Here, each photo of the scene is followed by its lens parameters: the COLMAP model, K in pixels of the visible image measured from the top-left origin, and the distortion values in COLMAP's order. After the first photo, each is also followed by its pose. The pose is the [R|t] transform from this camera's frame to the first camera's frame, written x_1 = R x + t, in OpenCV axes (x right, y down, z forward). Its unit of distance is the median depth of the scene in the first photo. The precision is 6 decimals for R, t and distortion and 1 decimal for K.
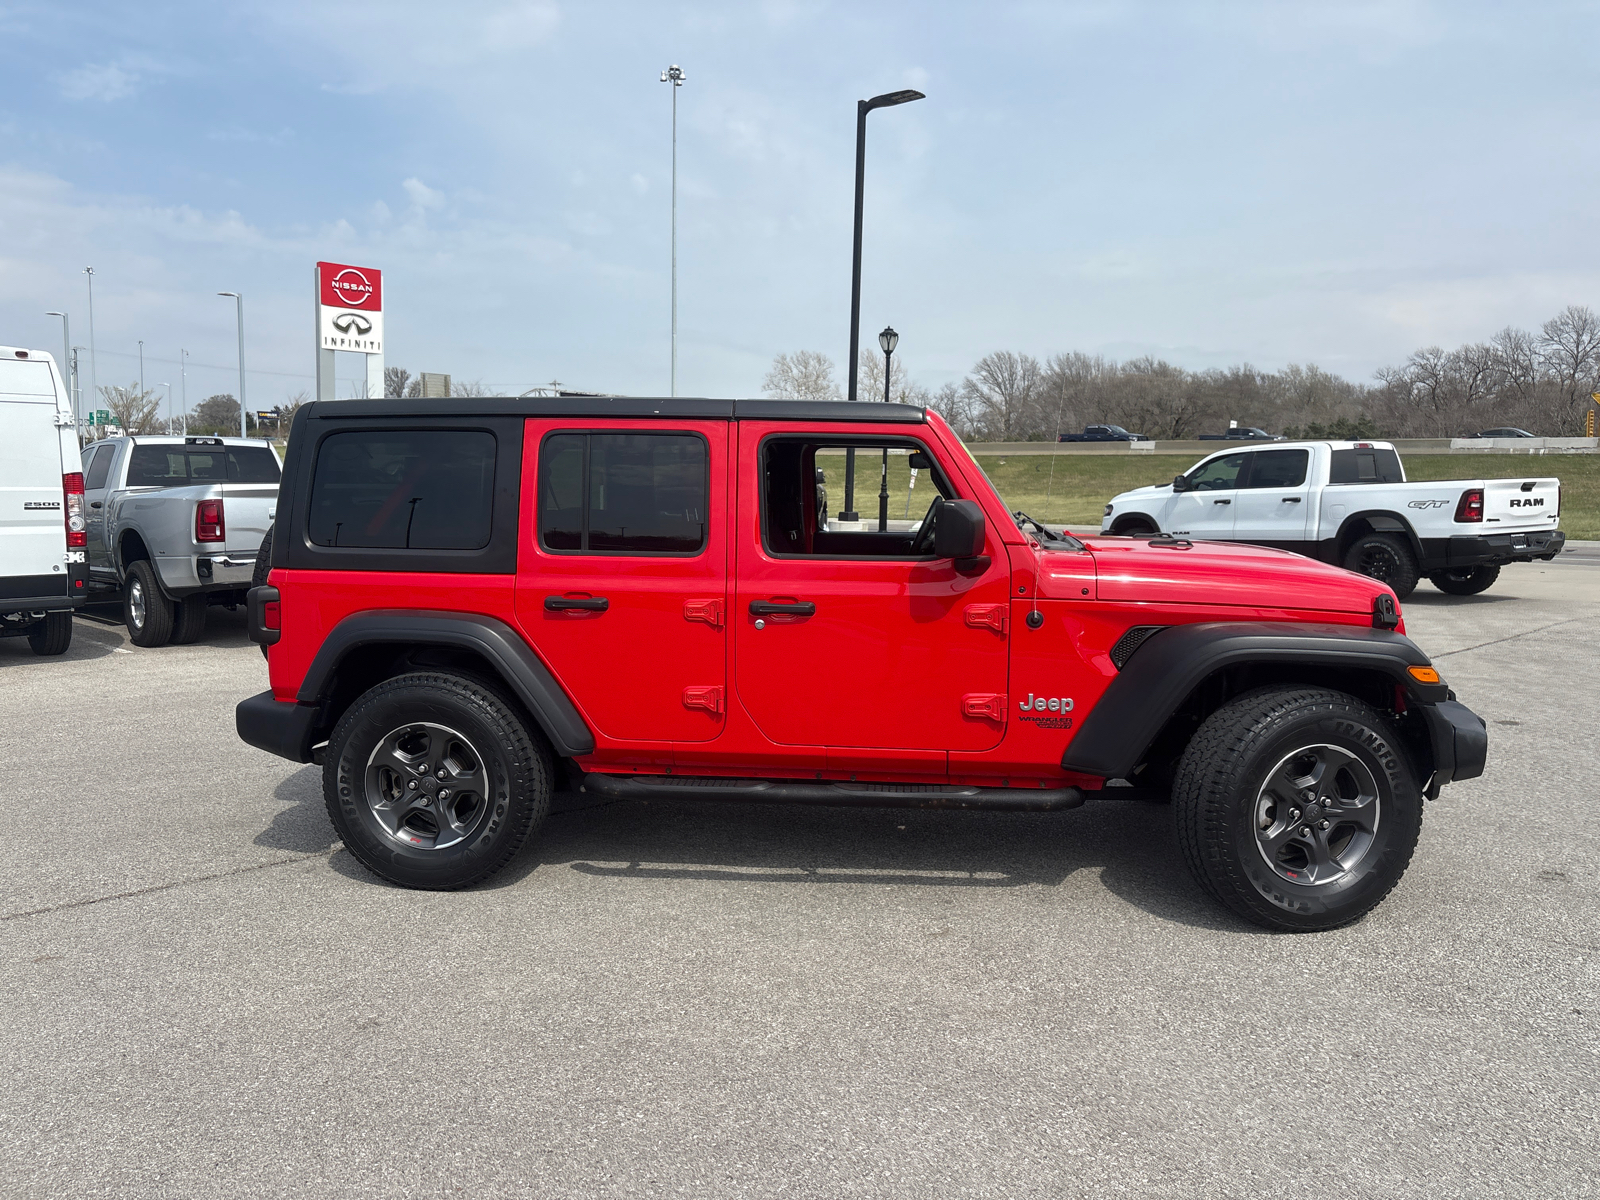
lens RADIAL K [[1230.3, 0, 796.3], [0, 1230.3, 604.5], [0, 0, 1]] dist [0.003308, 0.002221]
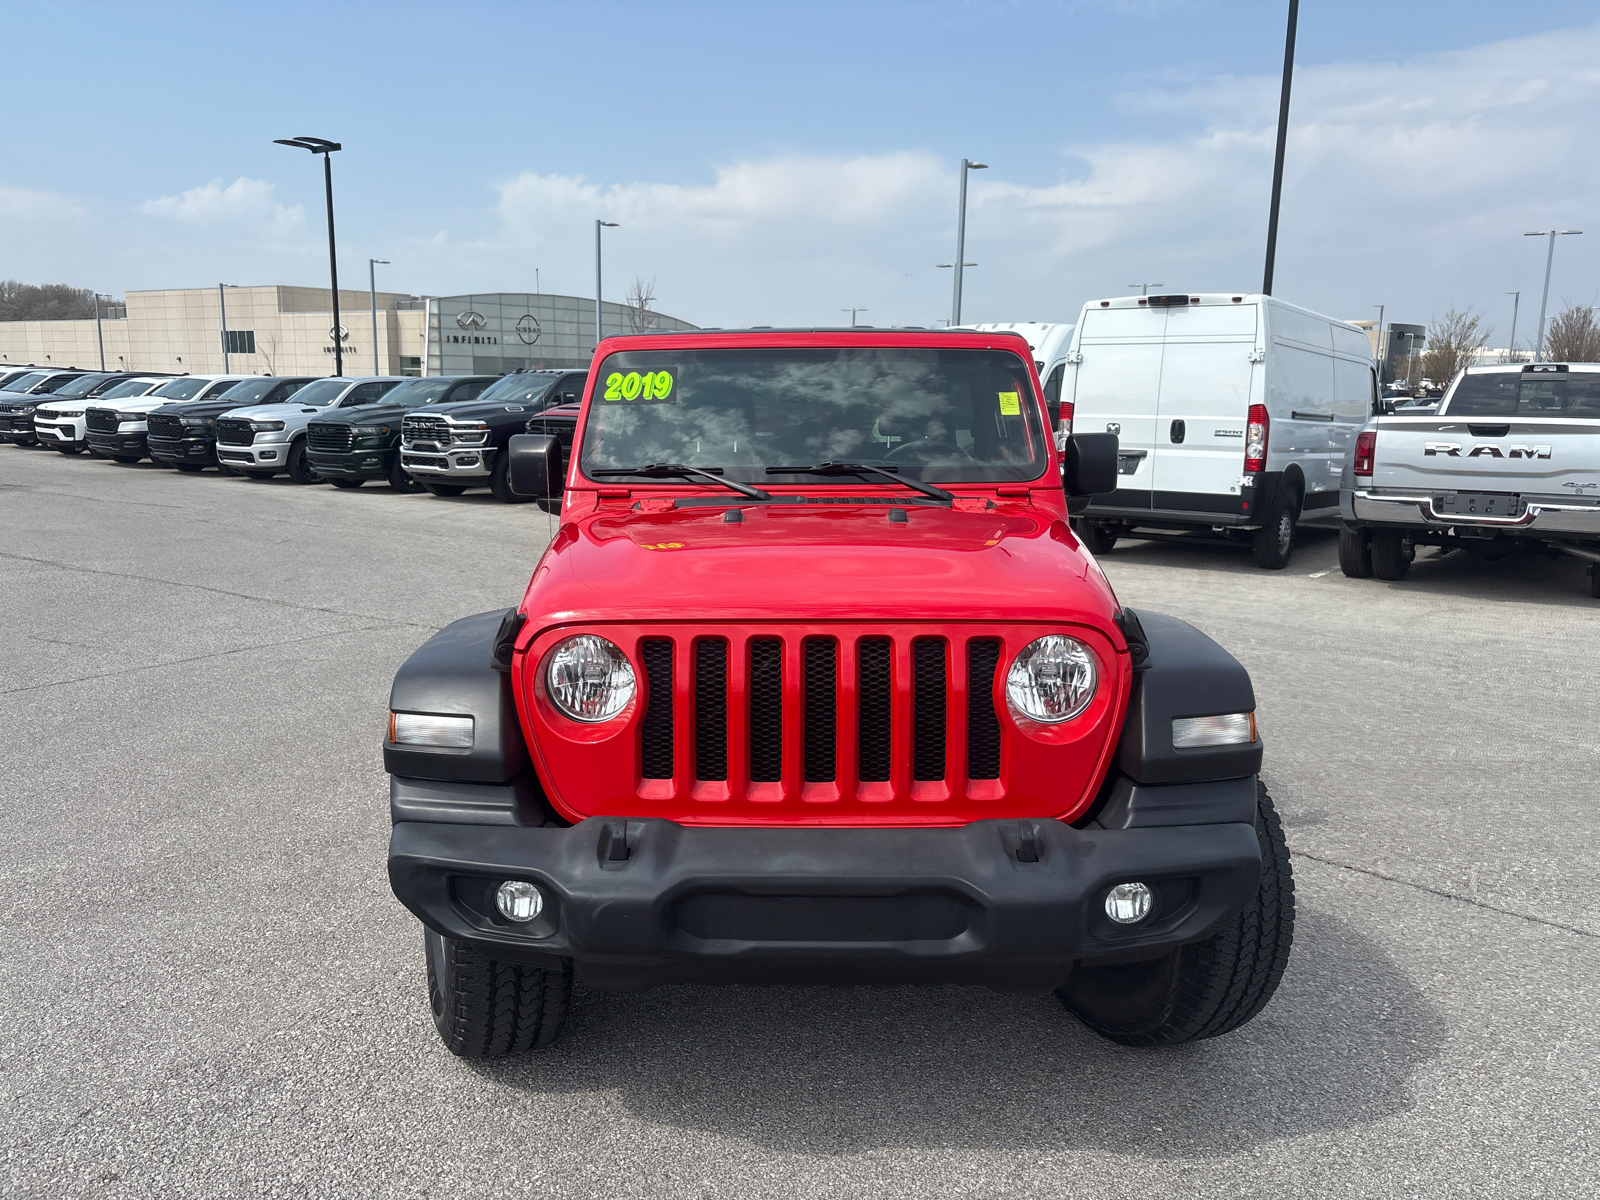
lens RADIAL K [[1227.6, 0, 791.1], [0, 1227.6, 614.5], [0, 0, 1]] dist [0.011853, 0.000873]
pose [[0.115561, 0.170446, -0.978567, 0.104110], [-0.106743, 0.981593, 0.158367, -0.011328], [0.987548, 0.086154, 0.131628, 0.099889]]
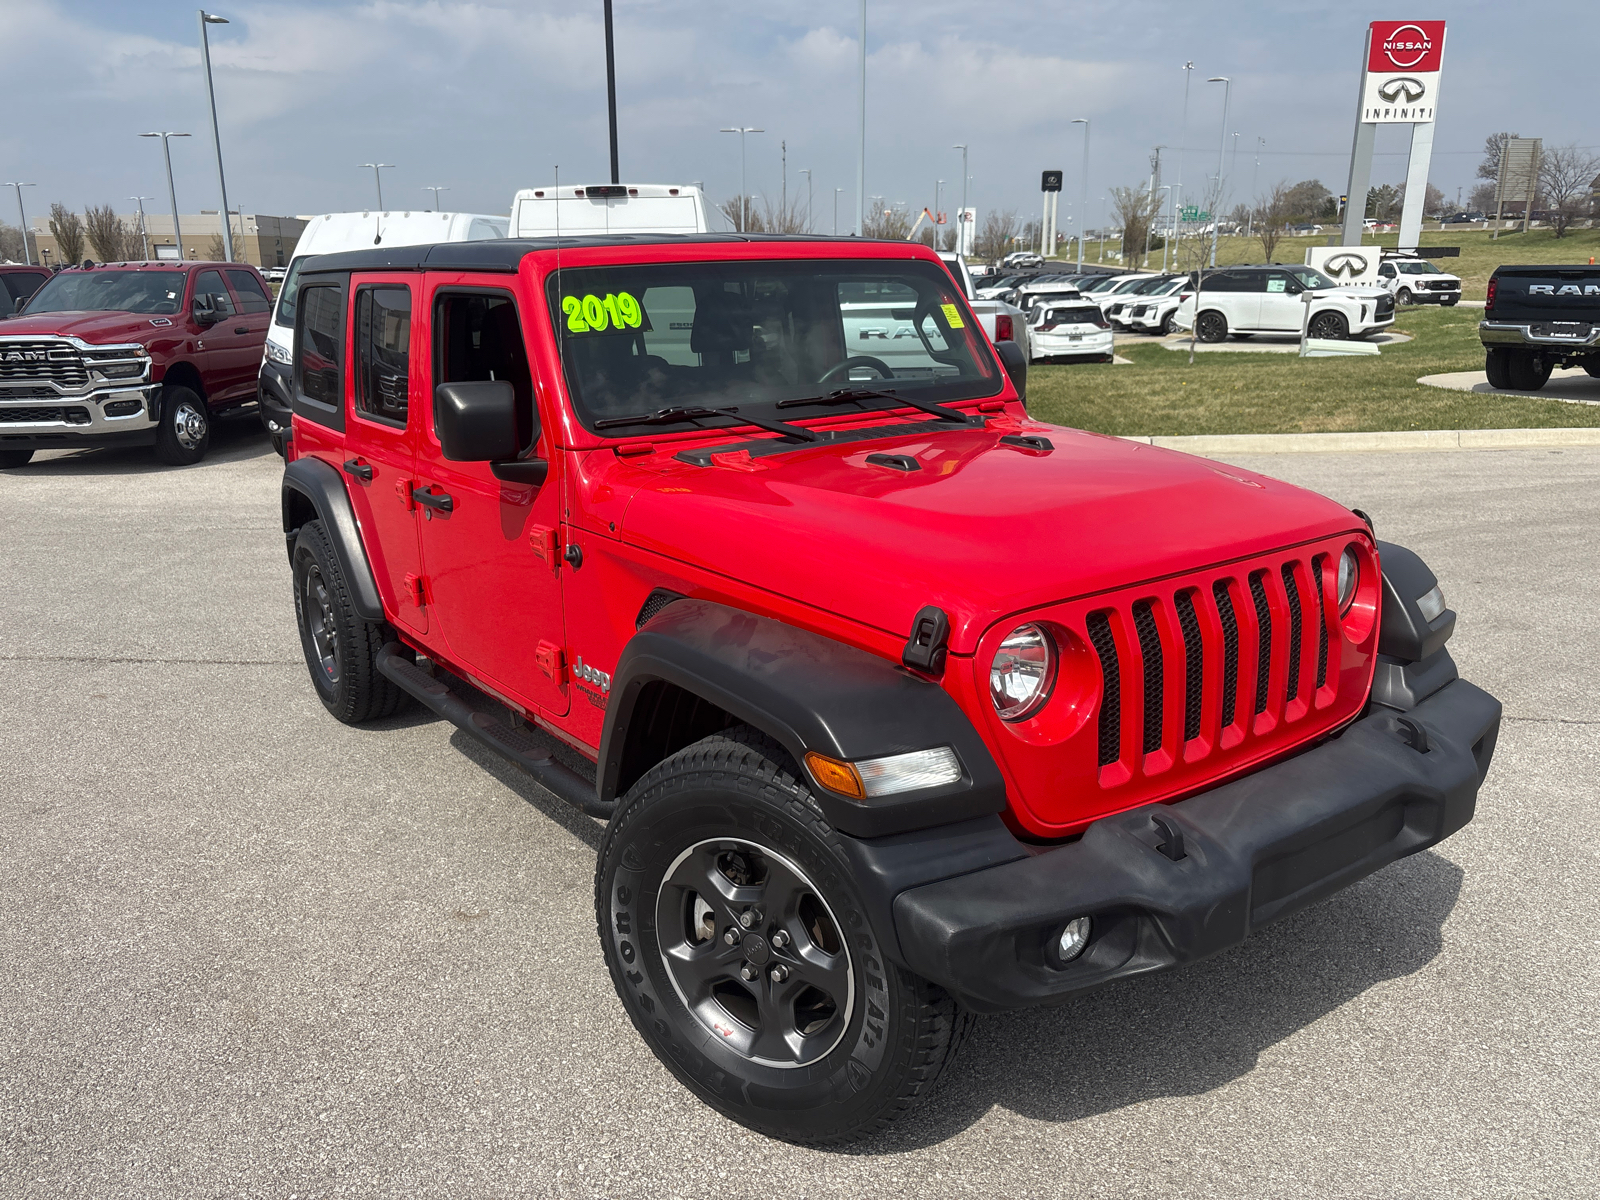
lens RADIAL K [[1227.6, 0, 791.1], [0, 1227.6, 614.5], [0, 0, 1]] dist [0.011853, 0.000873]
pose [[0.671665, 0.180460, -0.718541, 0.075605], [-0.053838, 0.979205, 0.195600, -0.009607], [0.738896, -0.092693, 0.667413, 0.057329]]
